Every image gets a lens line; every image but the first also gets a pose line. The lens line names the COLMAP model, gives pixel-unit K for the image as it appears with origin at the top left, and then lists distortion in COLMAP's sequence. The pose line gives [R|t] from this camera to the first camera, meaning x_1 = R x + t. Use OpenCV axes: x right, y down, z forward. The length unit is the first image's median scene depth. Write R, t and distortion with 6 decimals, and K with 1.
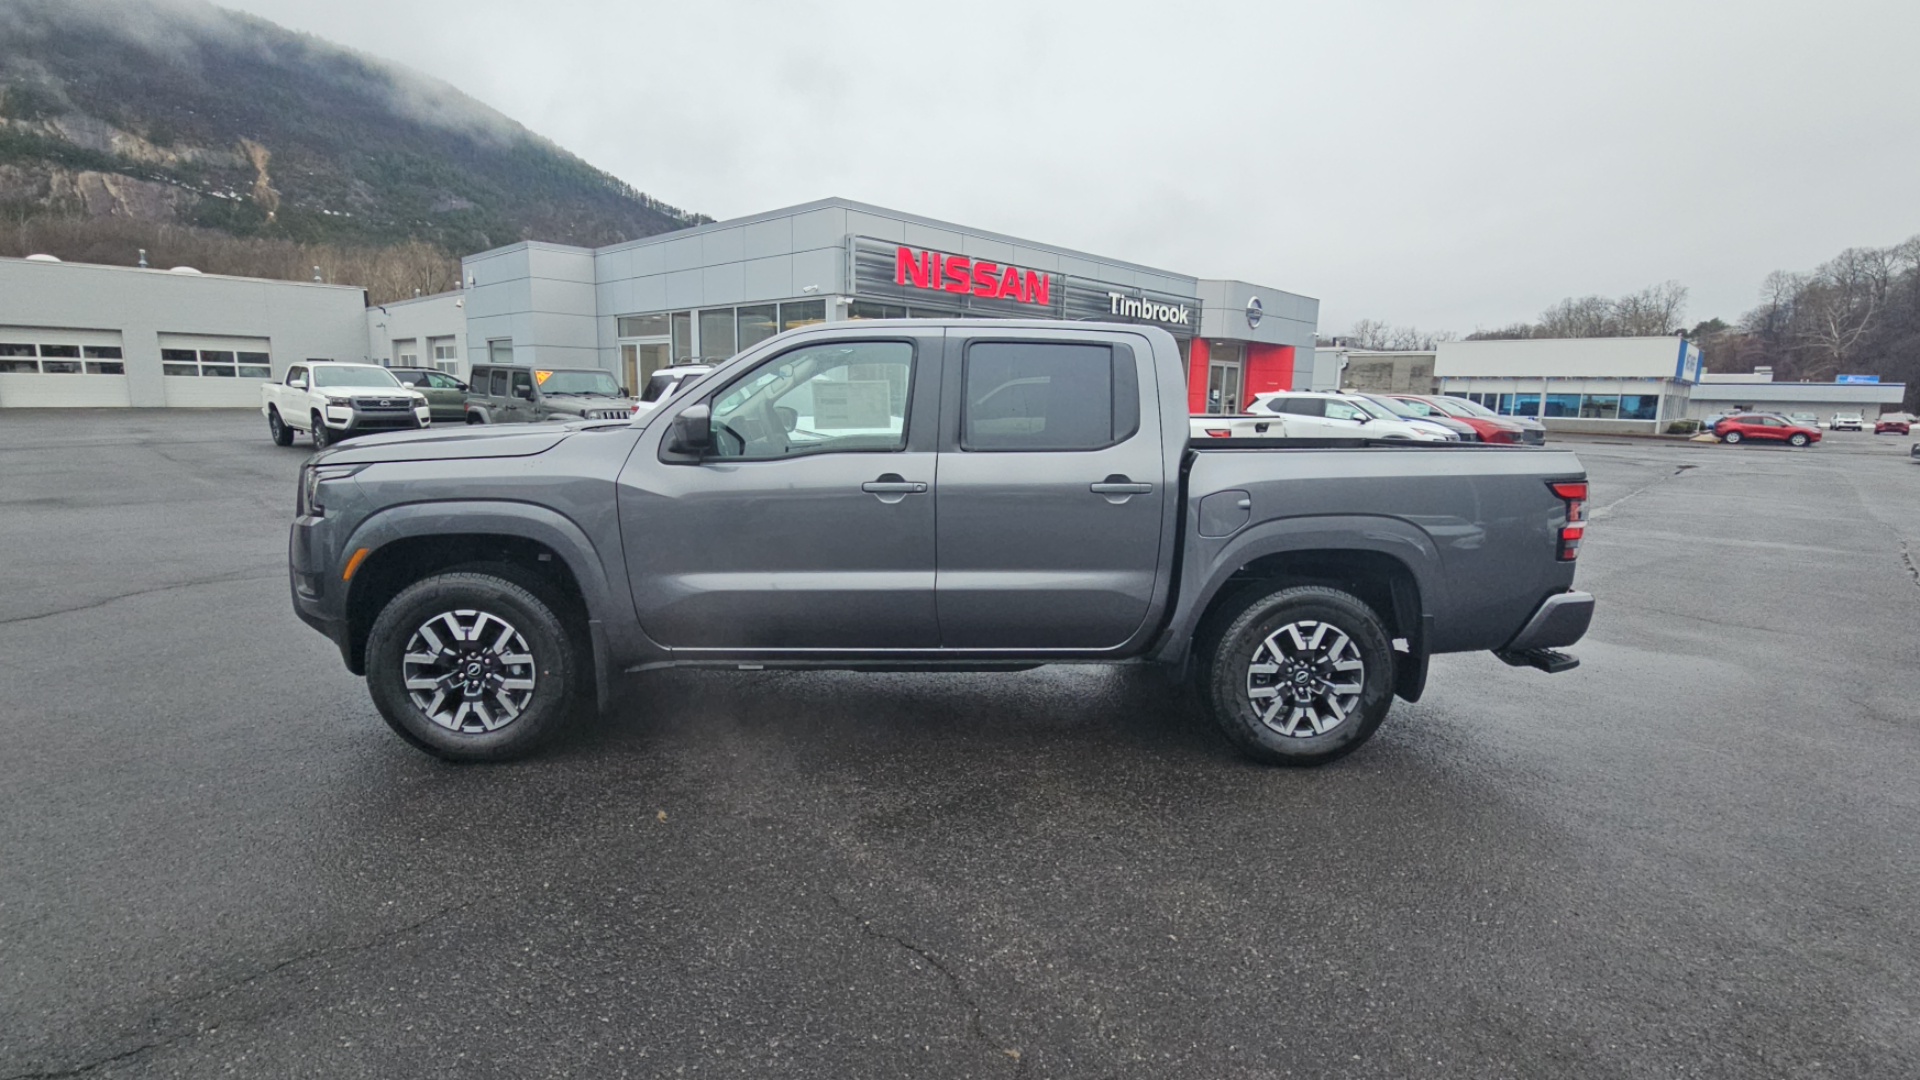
lens RADIAL K [[859.1, 0, 954.1], [0, 859.1, 533.7], [0, 0, 1]] dist [0.015649, -0.009638]
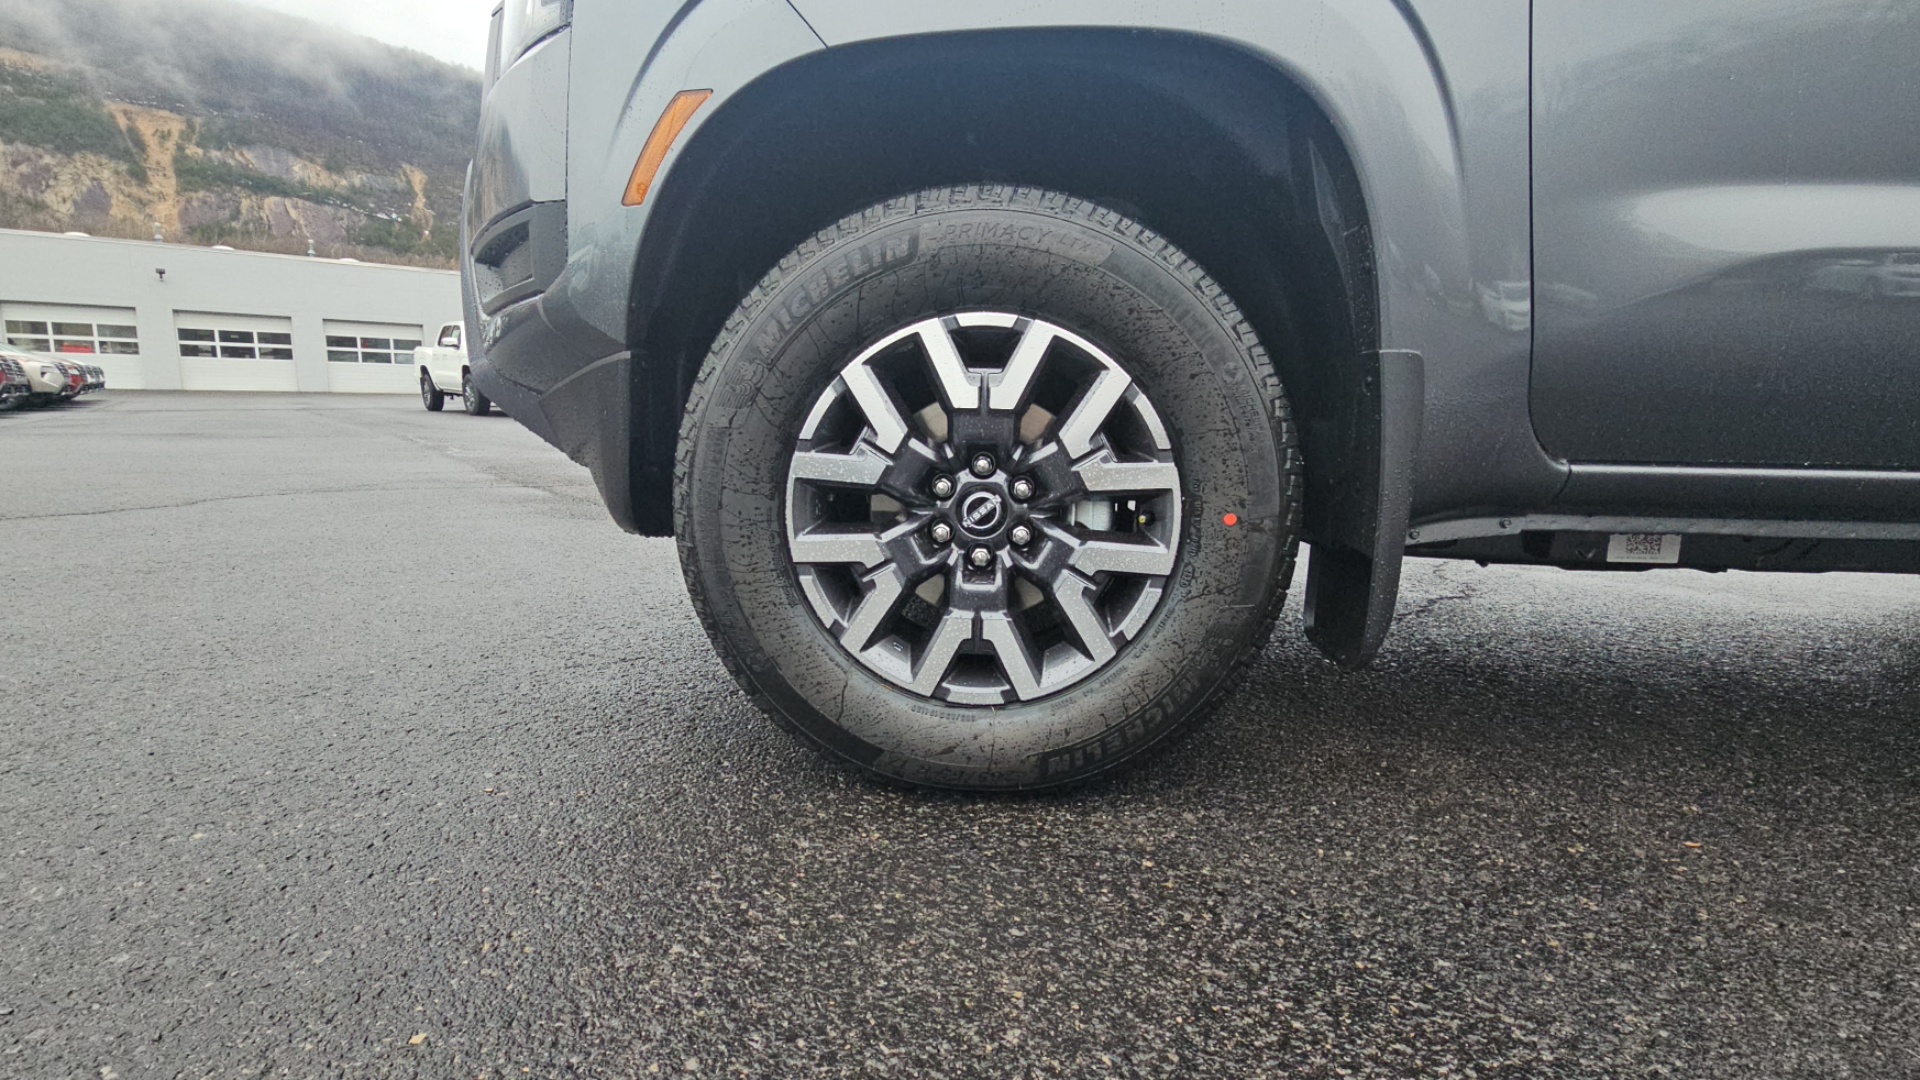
lens RADIAL K [[859.1, 0, 955.4], [0, 859.1, 538.8], [0, 0, 1]] dist [0.015649, -0.009638]
pose [[0.993274, 0.015195, -0.114790, -0.529417], [-0.014707, 0.999879, 0.005098, 0.166424], [0.114853, -0.003376, 0.993377, 0.675216]]
